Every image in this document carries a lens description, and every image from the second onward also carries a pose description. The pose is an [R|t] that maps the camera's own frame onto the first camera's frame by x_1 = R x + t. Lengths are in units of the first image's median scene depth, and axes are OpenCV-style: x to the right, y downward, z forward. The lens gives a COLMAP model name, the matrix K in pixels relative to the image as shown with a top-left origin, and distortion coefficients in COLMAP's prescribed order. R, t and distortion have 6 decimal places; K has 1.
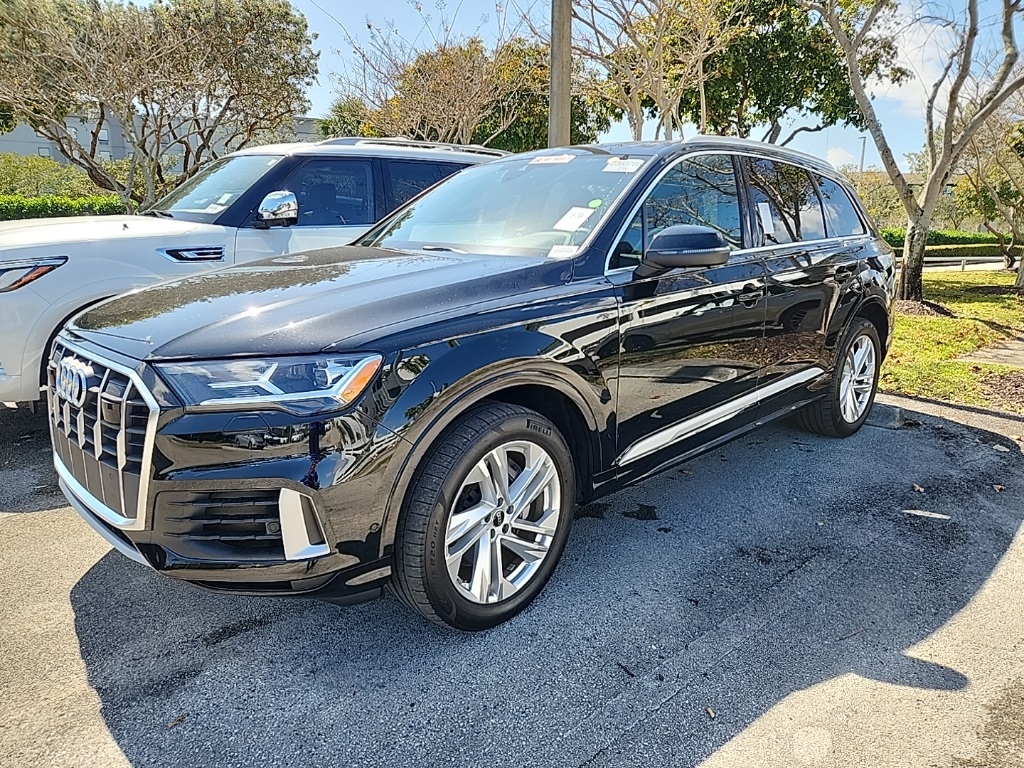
lens RADIAL K [[705.5, 0, 505.4], [0, 705.5, 403.1], [0, 0, 1]] dist [0.084959, -0.078678]
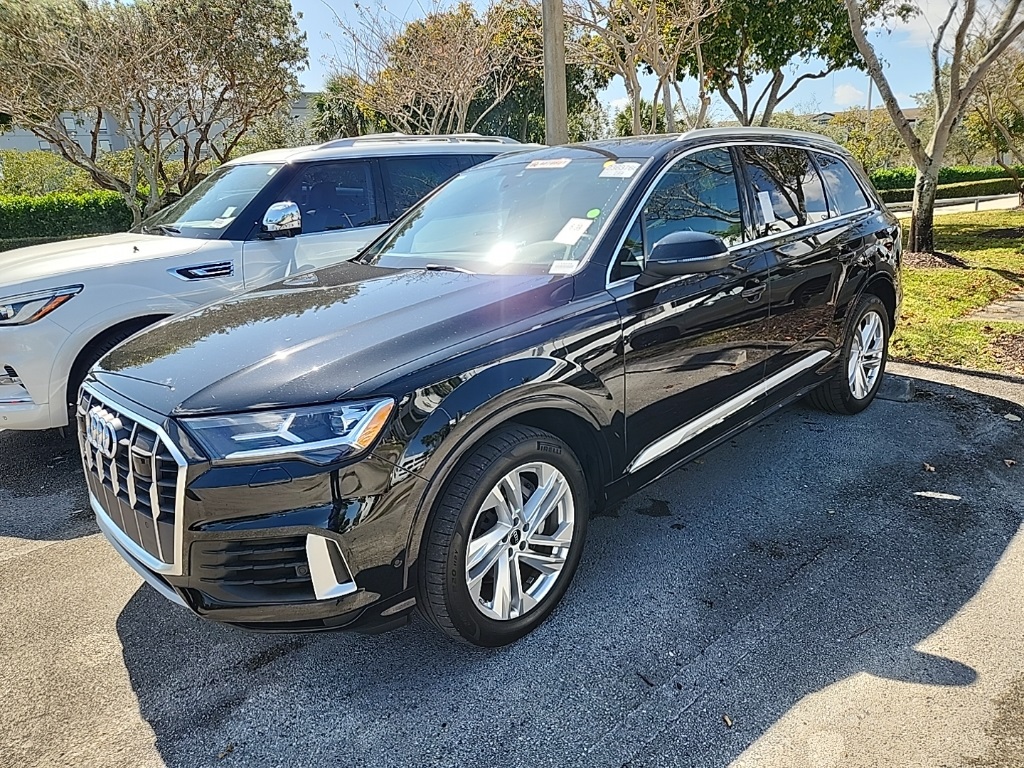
lens RADIAL K [[705.9, 0, 500.4], [0, 705.9, 390.6], [0, 0, 1]] dist [0.081998, -0.073501]
pose [[0.998006, -0.056936, -0.027226, 0.008319], [0.058260, 0.997019, 0.050584, -0.096477], [0.024265, -0.052069, 0.998349, -0.025330]]
